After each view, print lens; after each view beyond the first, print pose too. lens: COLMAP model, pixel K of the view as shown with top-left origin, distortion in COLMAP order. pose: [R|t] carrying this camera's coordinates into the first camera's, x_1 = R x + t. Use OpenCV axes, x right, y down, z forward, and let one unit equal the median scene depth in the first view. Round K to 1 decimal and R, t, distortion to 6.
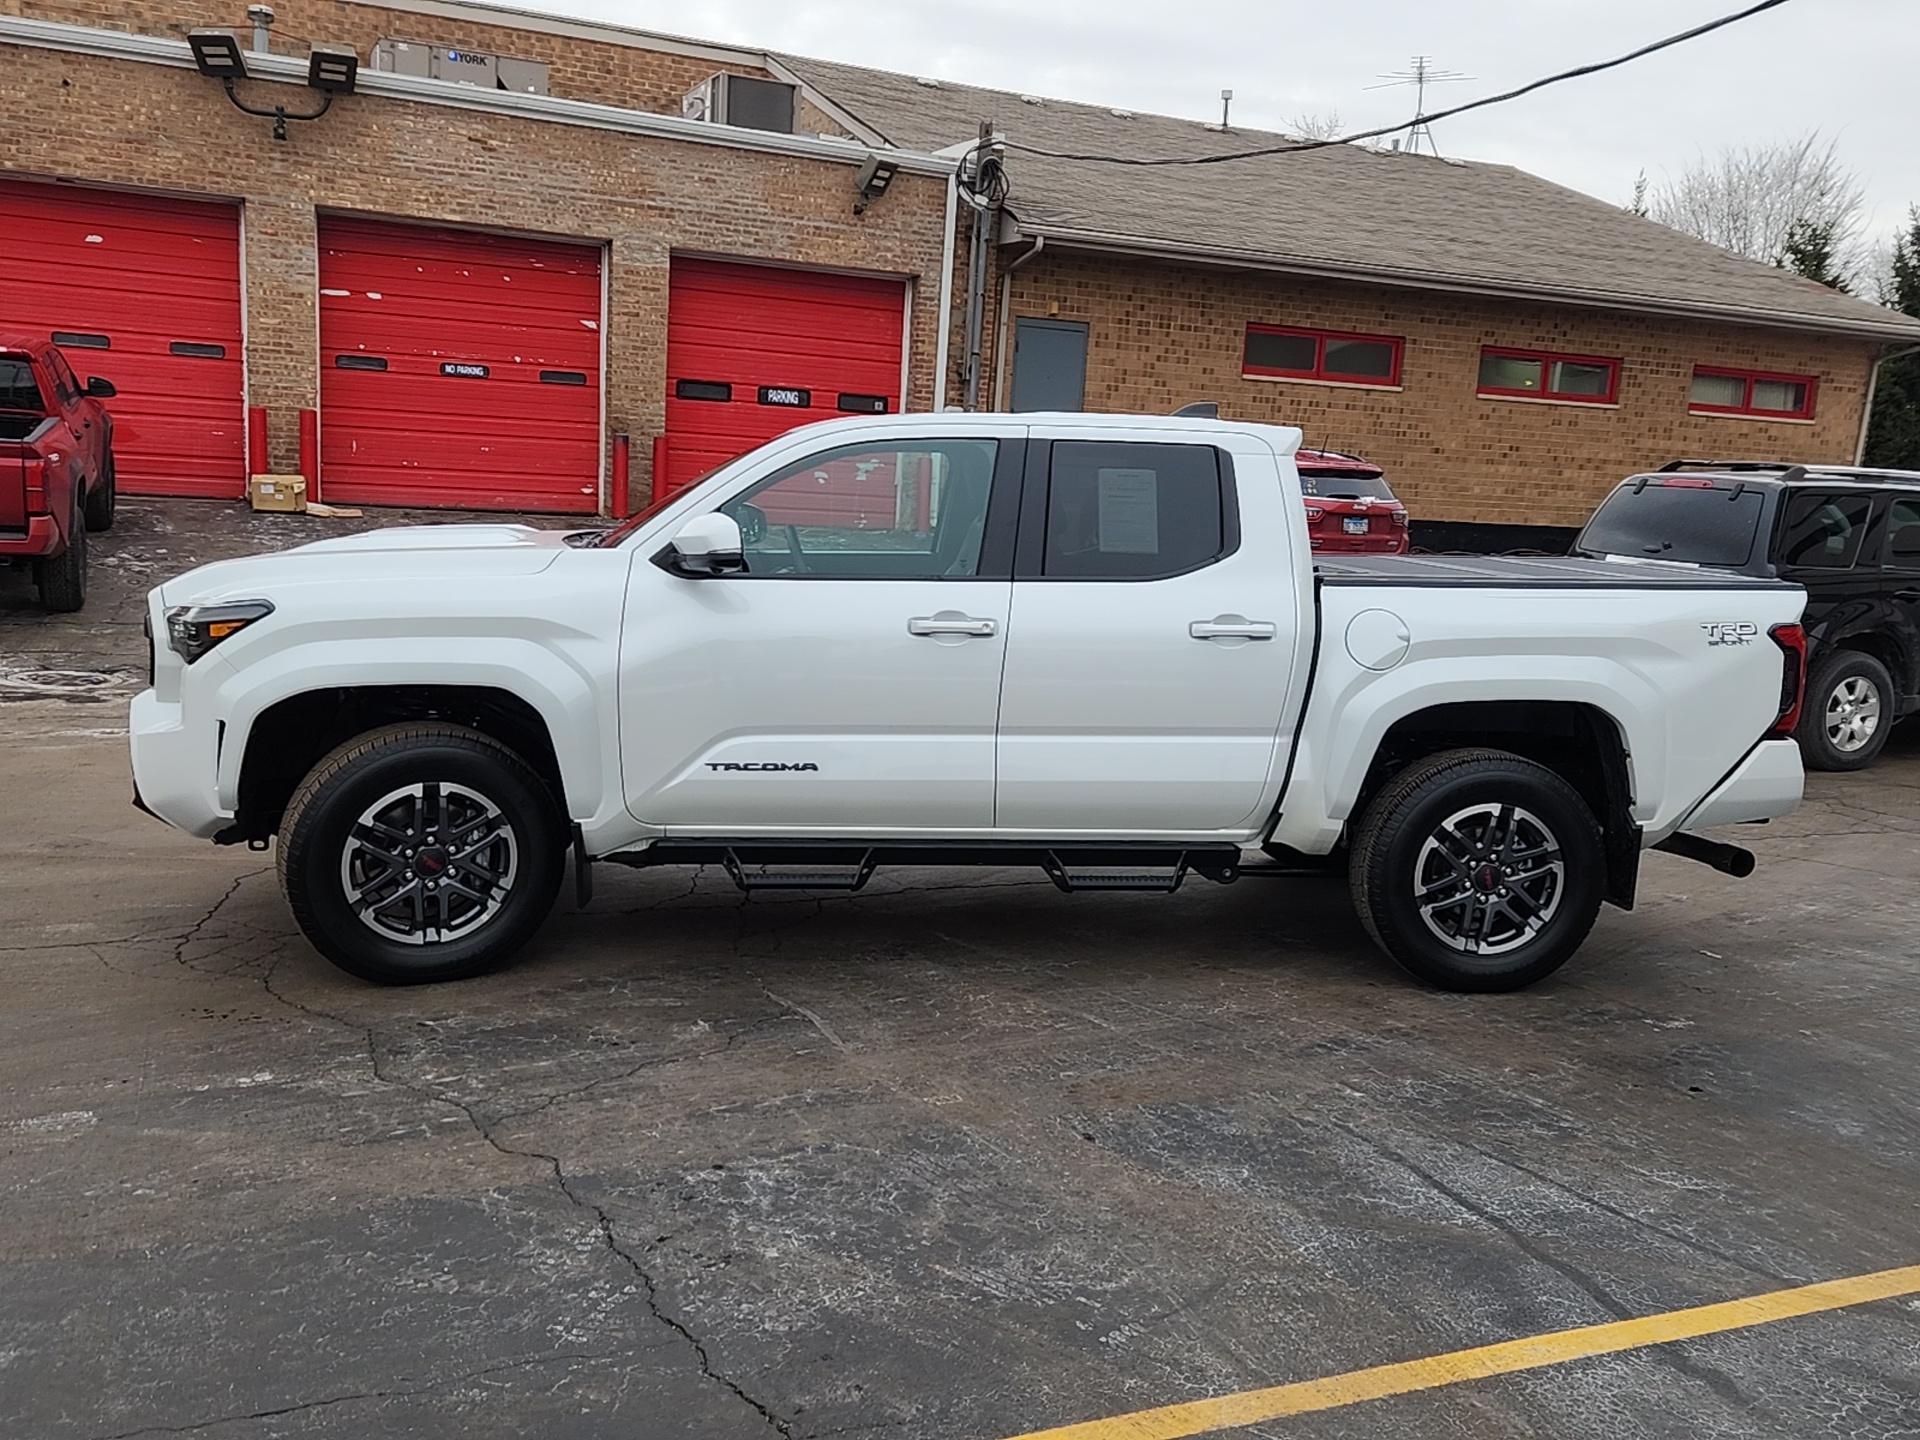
lens RADIAL K [[1764.5, 0, 960.0], [0, 1764.5, 720.0], [0, 0, 1]] dist [0.105413, -0.103336]
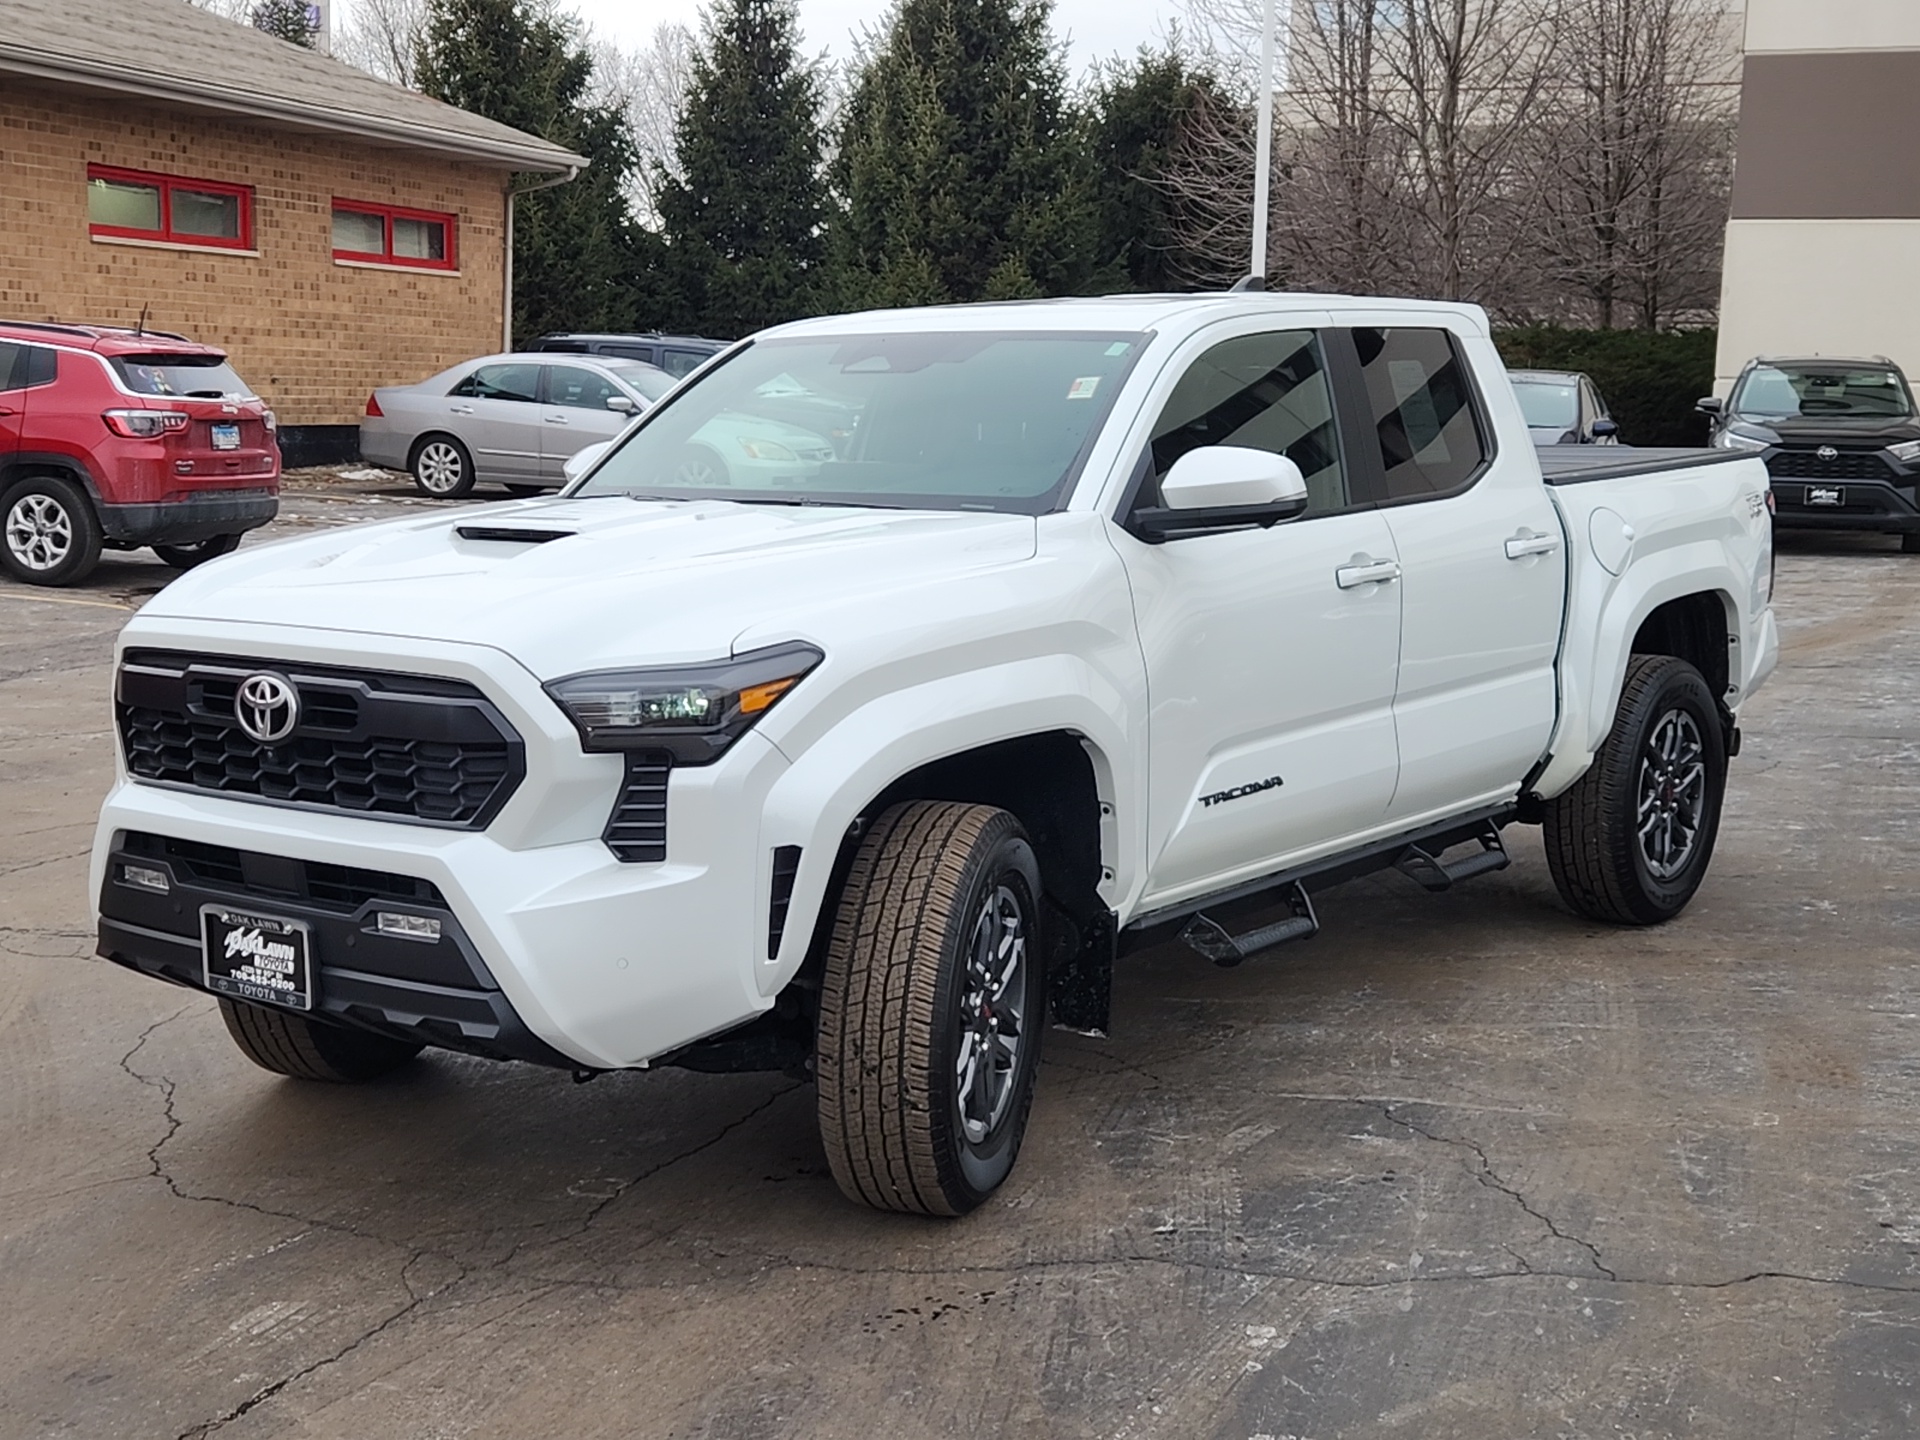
lens RADIAL K [[2626.1, 0, 946.3], [0, 2626.1, 728.6], [0, 0, 1]] dist [0.079356, -0.022180]
pose [[0.690498, -0.140877, 0.709483, -0.247862], [0.135170, 0.988703, 0.064767, -0.022026], [-0.710593, 0.051179, 0.701740, 0.085011]]
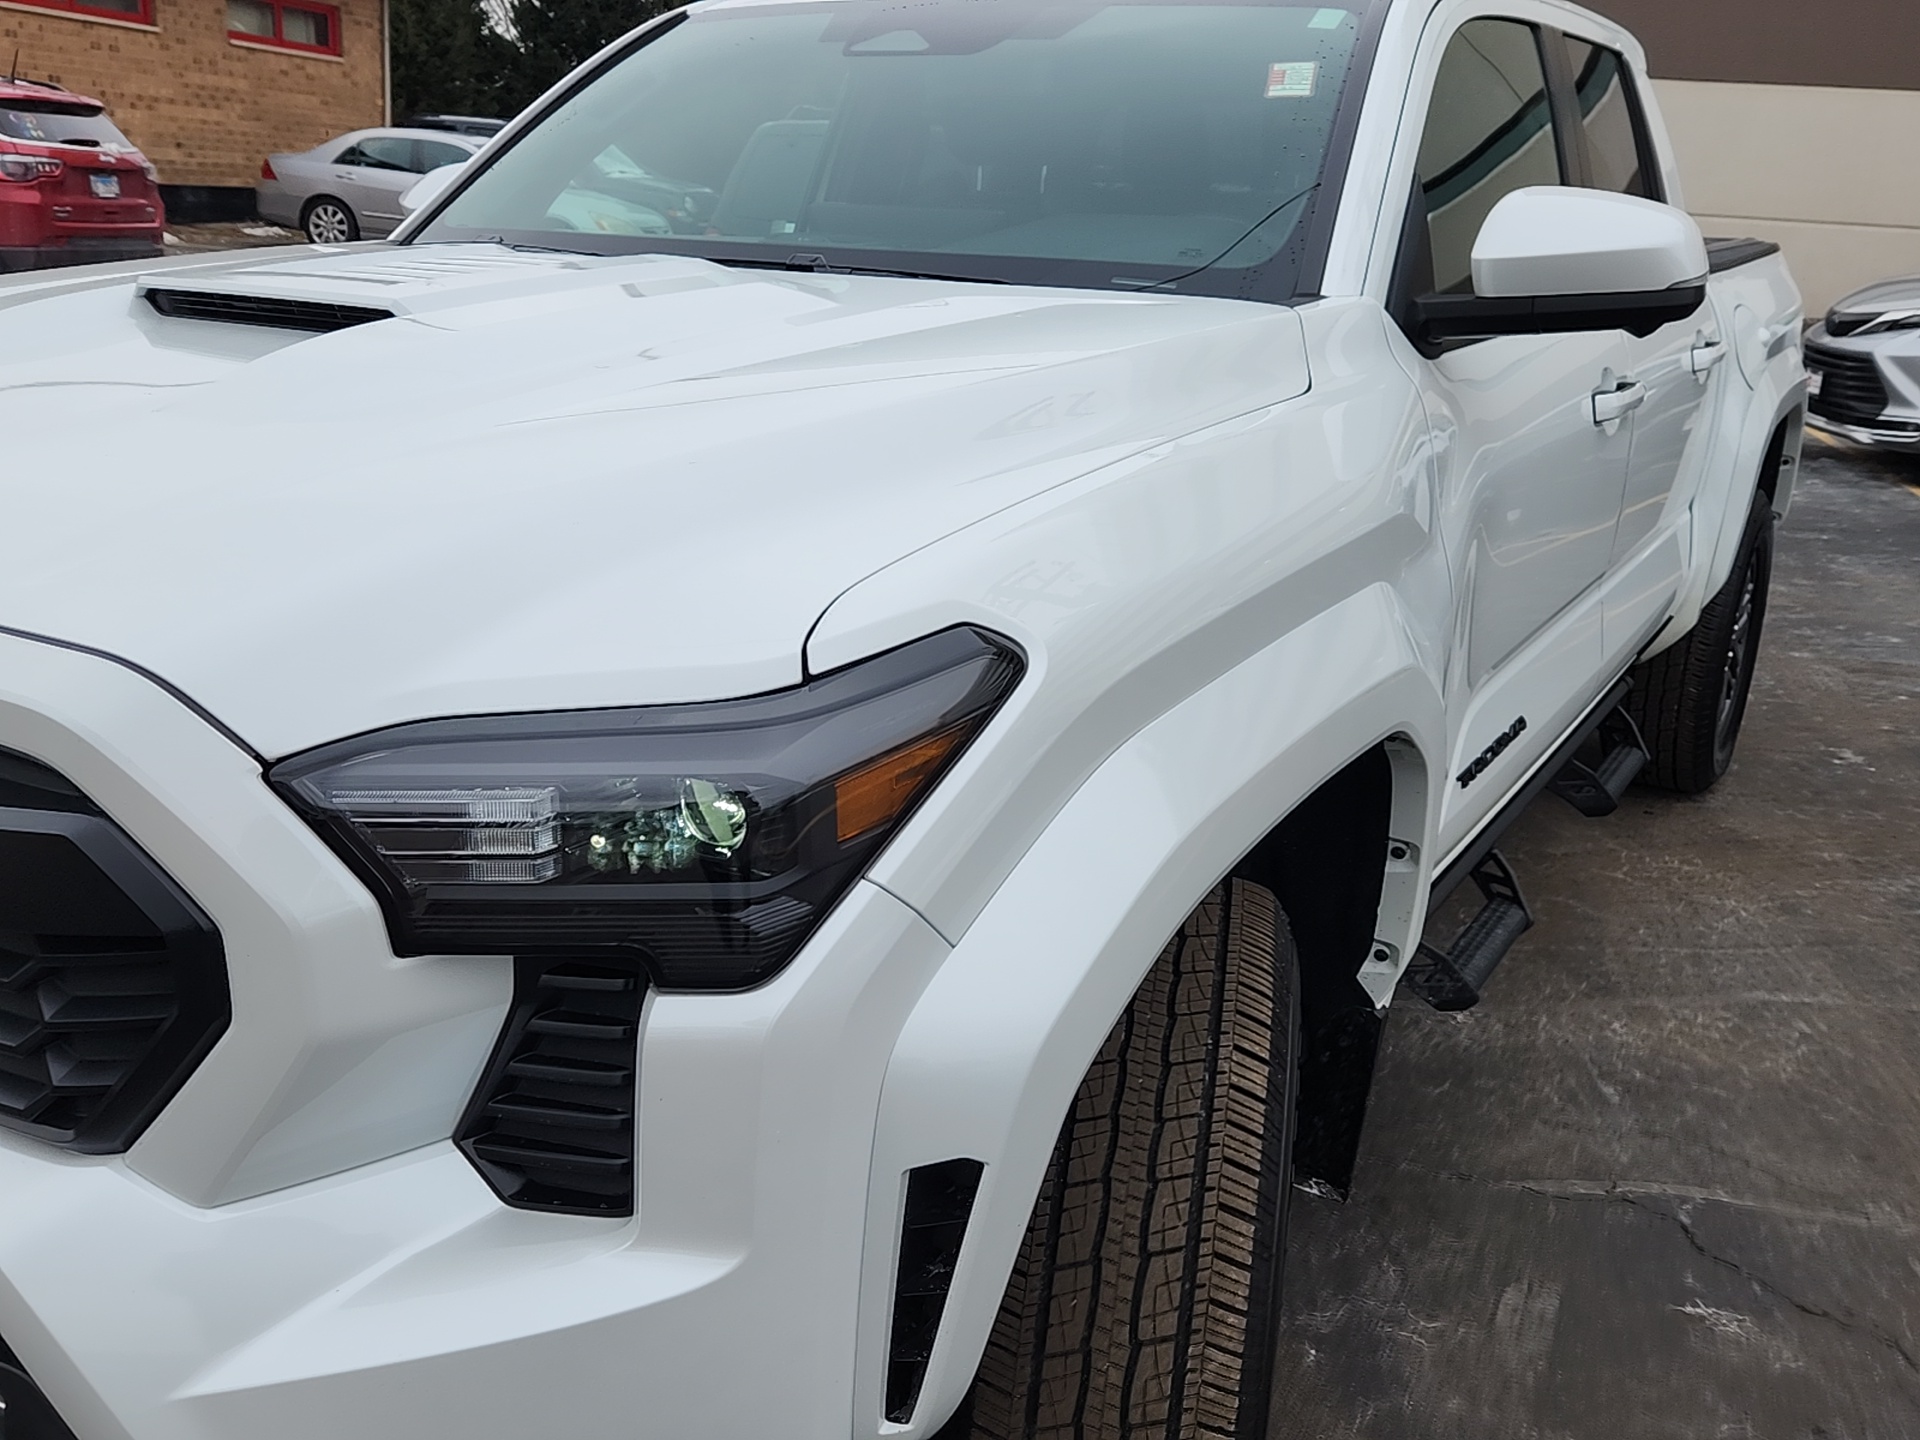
lens RADIAL K [[1799.5, 0, 960.0], [0, 1799.5, 720.0], [0, 0, 1]] dist [0.017141, 0.015939]
pose [[0.596372, -0.248892, 0.763147, -0.143749], [0.105234, 0.966752, 0.233058, -0.027468], [-0.795781, -0.058680, 0.602735, 0.213870]]
